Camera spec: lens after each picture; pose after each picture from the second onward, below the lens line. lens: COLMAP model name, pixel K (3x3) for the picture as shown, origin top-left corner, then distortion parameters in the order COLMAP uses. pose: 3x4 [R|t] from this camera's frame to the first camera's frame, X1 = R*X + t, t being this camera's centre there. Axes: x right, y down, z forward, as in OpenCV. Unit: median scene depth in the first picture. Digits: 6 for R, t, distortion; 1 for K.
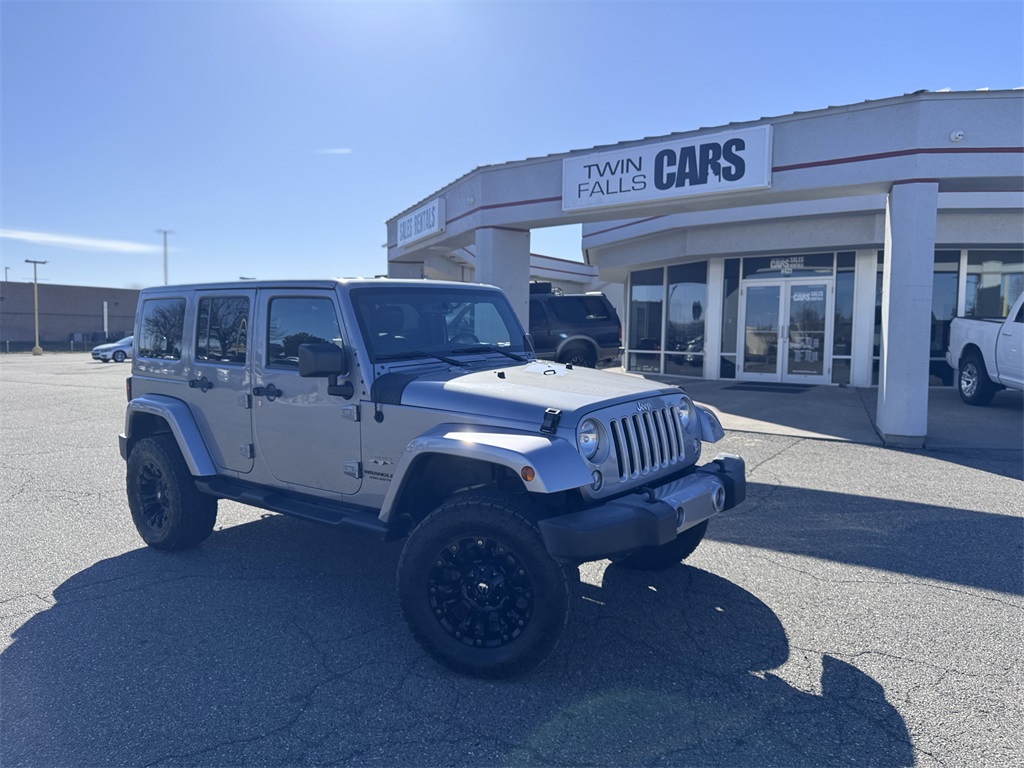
lens RADIAL K [[717.7, 0, 512.0], [0, 717.7, 384.0], [0, 0, 1]] dist [0.086642, -0.159271]
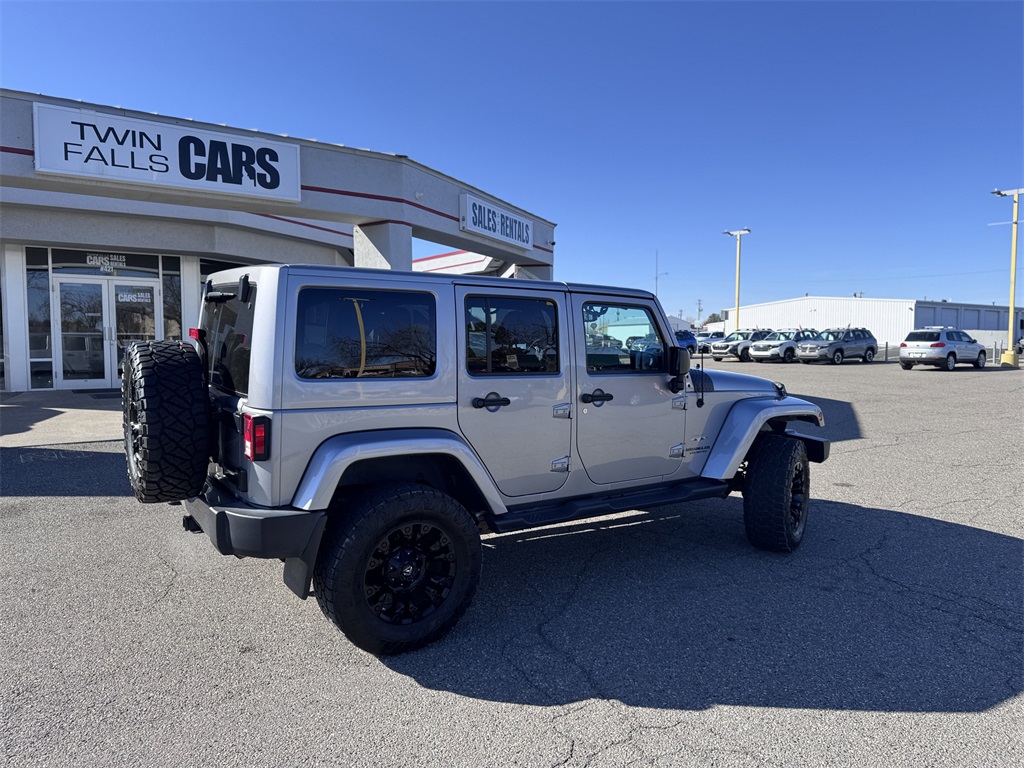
lens RADIAL K [[716.6, 0, 512.0], [0, 716.6, 384.0], [0, 0, 1]] dist [0.103512, -0.152795]
pose [[0.292747, -0.063971, 0.954048, -0.569983], [0.065908, 0.996736, 0.046610, -0.026750], [-0.953916, 0.049235, 0.296008, 0.355331]]
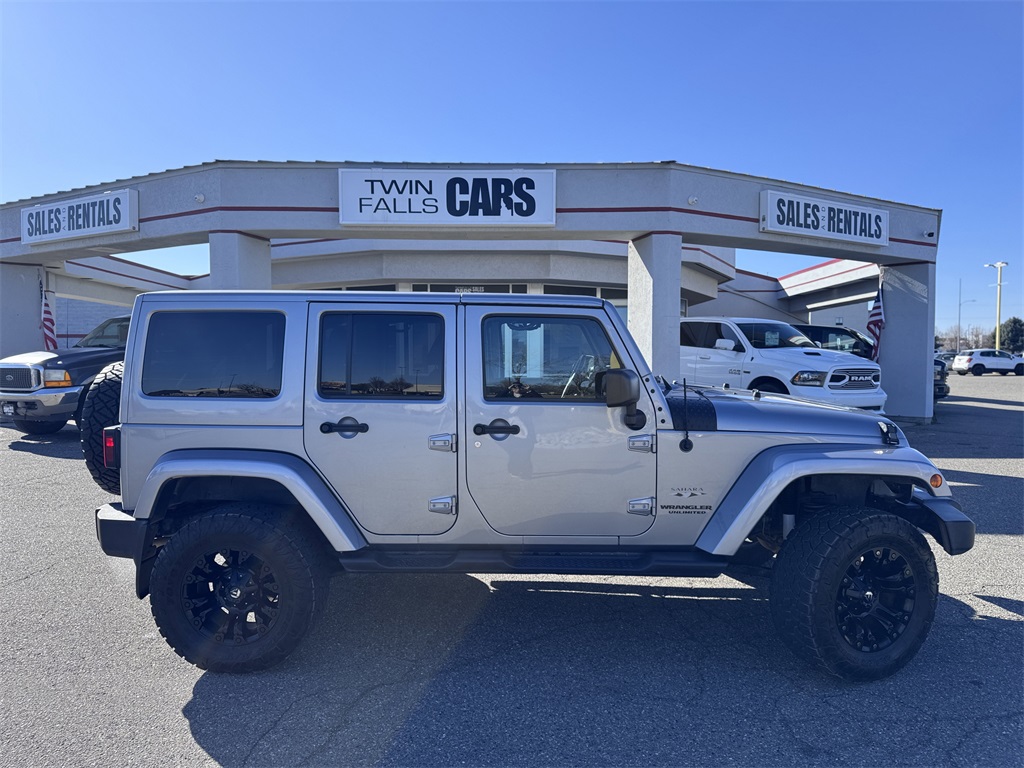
lens RADIAL K [[716.6, 0, 512.0], [0, 716.6, 384.0], [0, 0, 1]] dist [0.103512, -0.152795]
pose [[0.799596, -0.029580, 0.599809, -0.351063], [0.047191, 0.998793, -0.013653, -0.012368], [-0.598681, 0.039223, 0.800027, 0.143162]]
